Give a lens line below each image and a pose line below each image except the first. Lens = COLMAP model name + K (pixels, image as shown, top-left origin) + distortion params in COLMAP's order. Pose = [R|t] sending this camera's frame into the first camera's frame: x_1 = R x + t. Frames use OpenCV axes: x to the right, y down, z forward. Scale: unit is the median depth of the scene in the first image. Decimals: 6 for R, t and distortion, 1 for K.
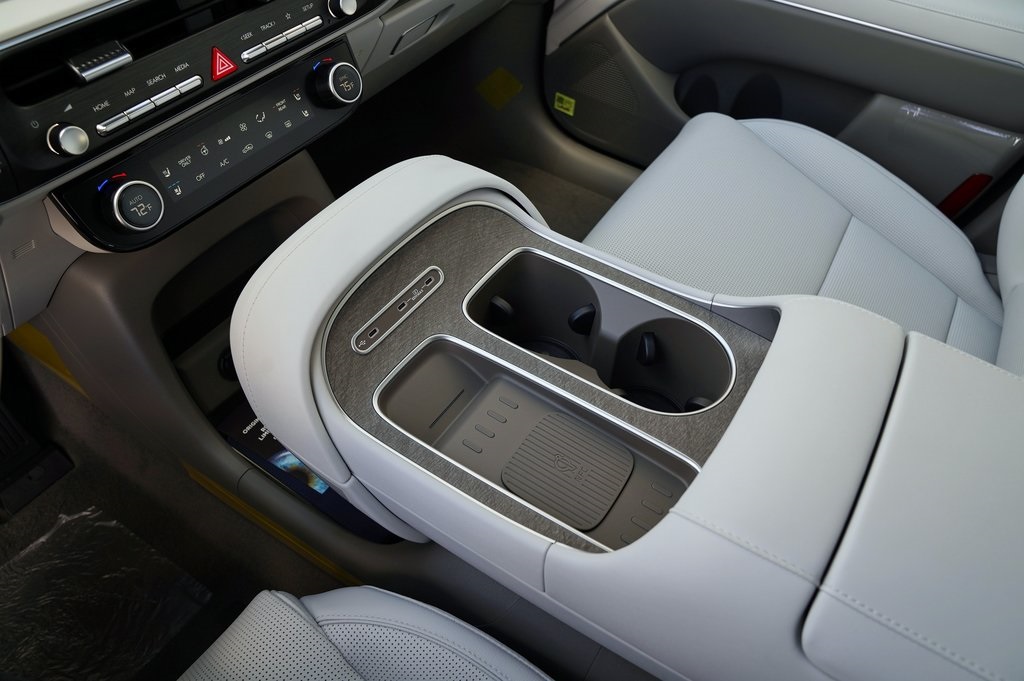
lens RADIAL K [[707.0, 0, 512.0], [0, 707.0, 340.5], [0, 0, 1]] dist [-0.118668, 0.074587]
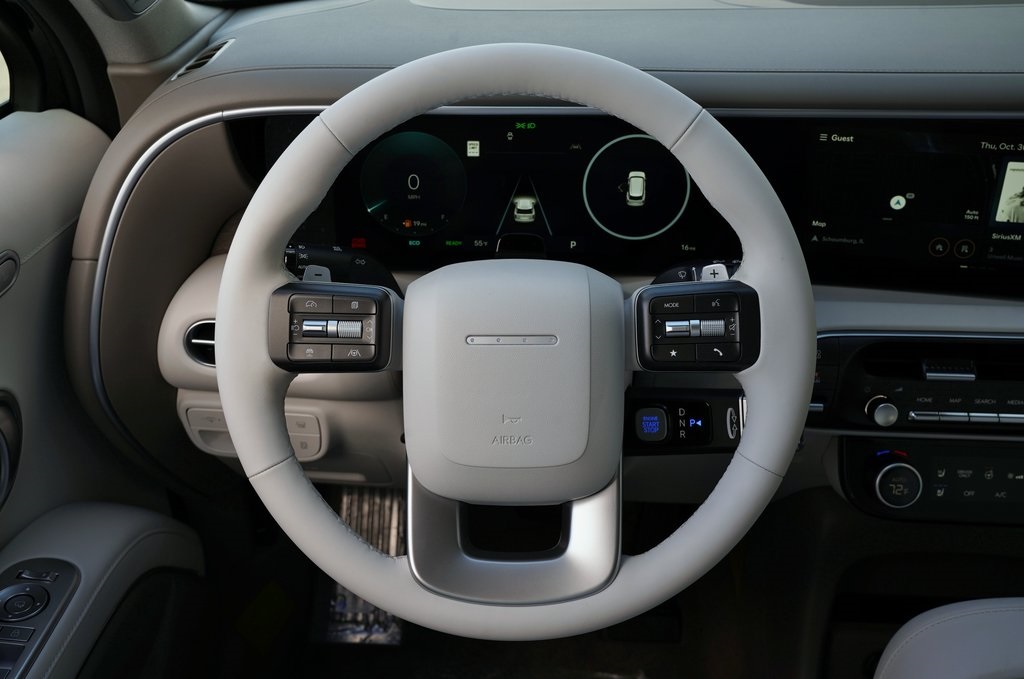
lens RADIAL K [[1024.7, 0, 512.2], [0, 1024.7, 347.1], [0, 0, 1]] dist [-0.041479, 0.203977]
pose [[0.514086, 0.414974, -0.750674, 0.235660], [-0.629077, 0.777342, -0.001096, 0.016845], [0.583076, 0.472795, 0.660672, -0.470249]]
